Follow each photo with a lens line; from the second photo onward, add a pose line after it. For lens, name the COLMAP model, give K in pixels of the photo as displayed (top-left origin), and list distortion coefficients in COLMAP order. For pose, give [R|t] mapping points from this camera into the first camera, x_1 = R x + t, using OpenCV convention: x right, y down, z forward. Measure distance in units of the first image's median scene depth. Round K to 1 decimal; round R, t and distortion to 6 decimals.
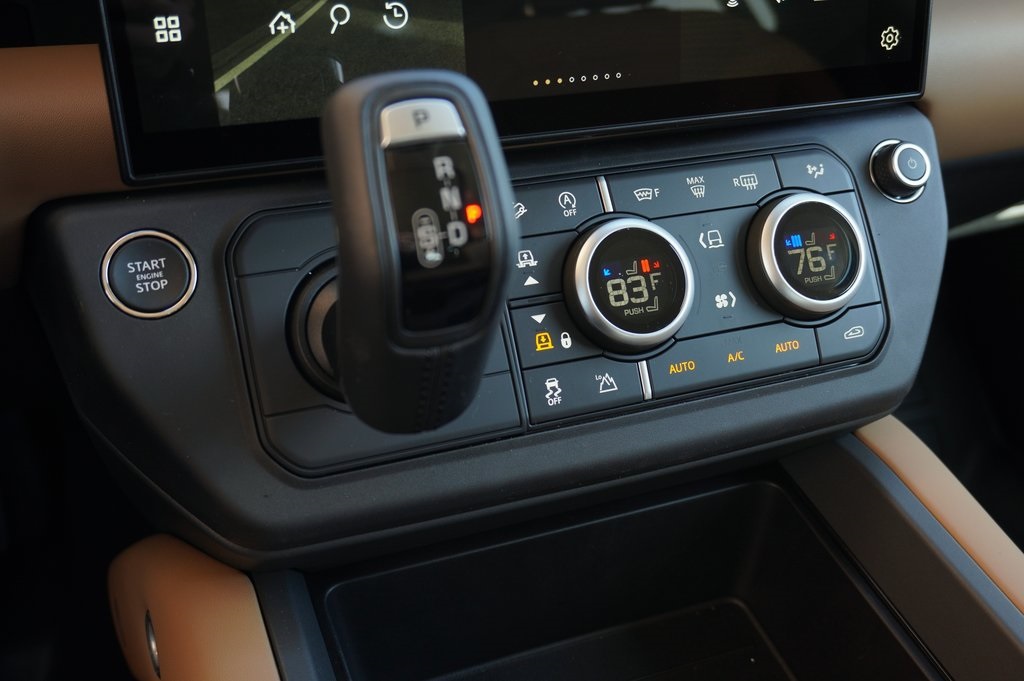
lens RADIAL K [[1068.1, 0, 512.0], [0, 1068.1, 340.5], [0, 0, 1]] dist [-0.003358, 0.009903]
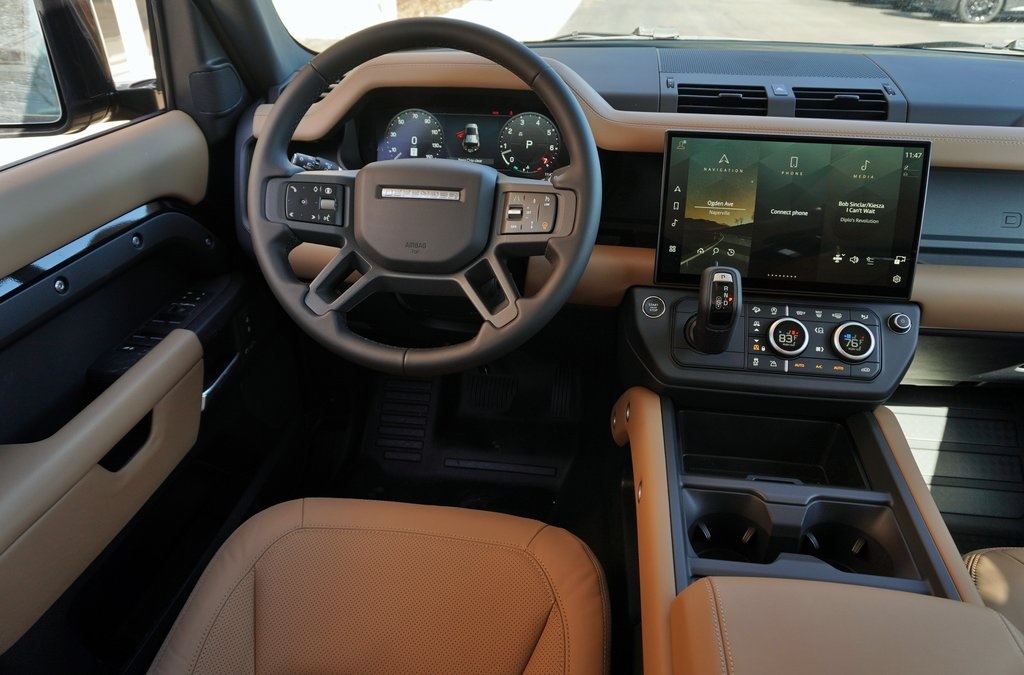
lens RADIAL K [[688.1, 0, 512.0], [0, 688.1, 337.5], [0, 0, 1]] dist [-0.046740, 0.029045]
pose [[0.865471, 0.186976, -0.464757, 0.366568], [-0.243380, 0.967827, -0.063856, 0.302419], [0.437865, 0.168378, 0.883133, -1.304277]]
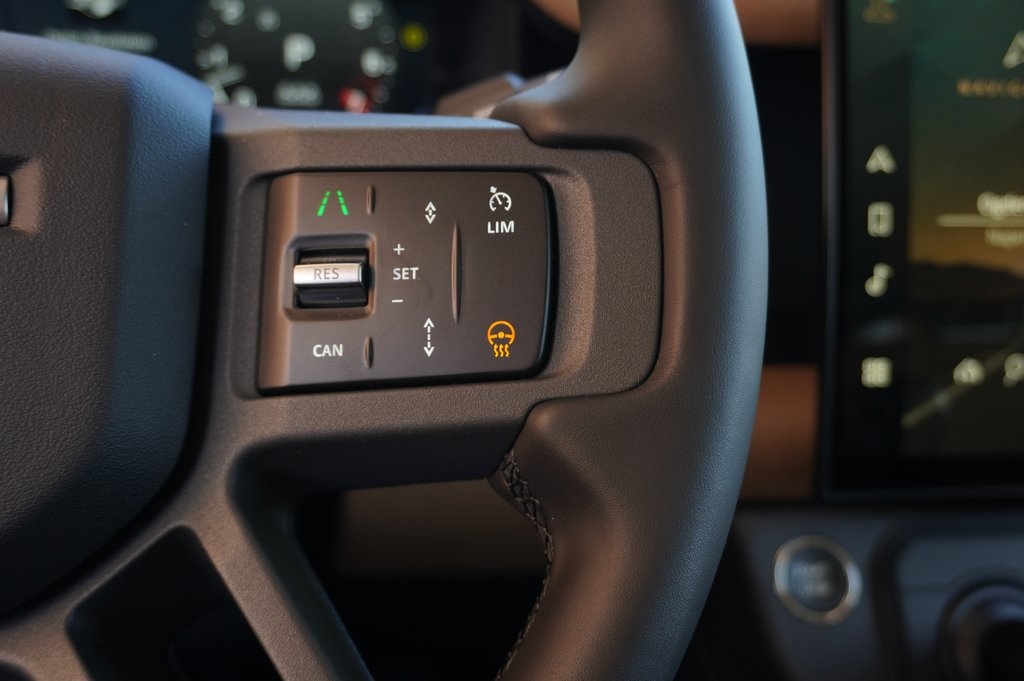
lens RADIAL K [[1068.1, 0, 512.0], [0, 1068.1, 340.5], [0, 0, 1]] dist [-0.003358, 0.009903]
pose [[0.969995, 0.075022, -0.231261, -0.366878], [-0.125857, 0.968776, -0.213618, -0.023418], [0.208014, 0.236314, 0.949150, -0.157226]]
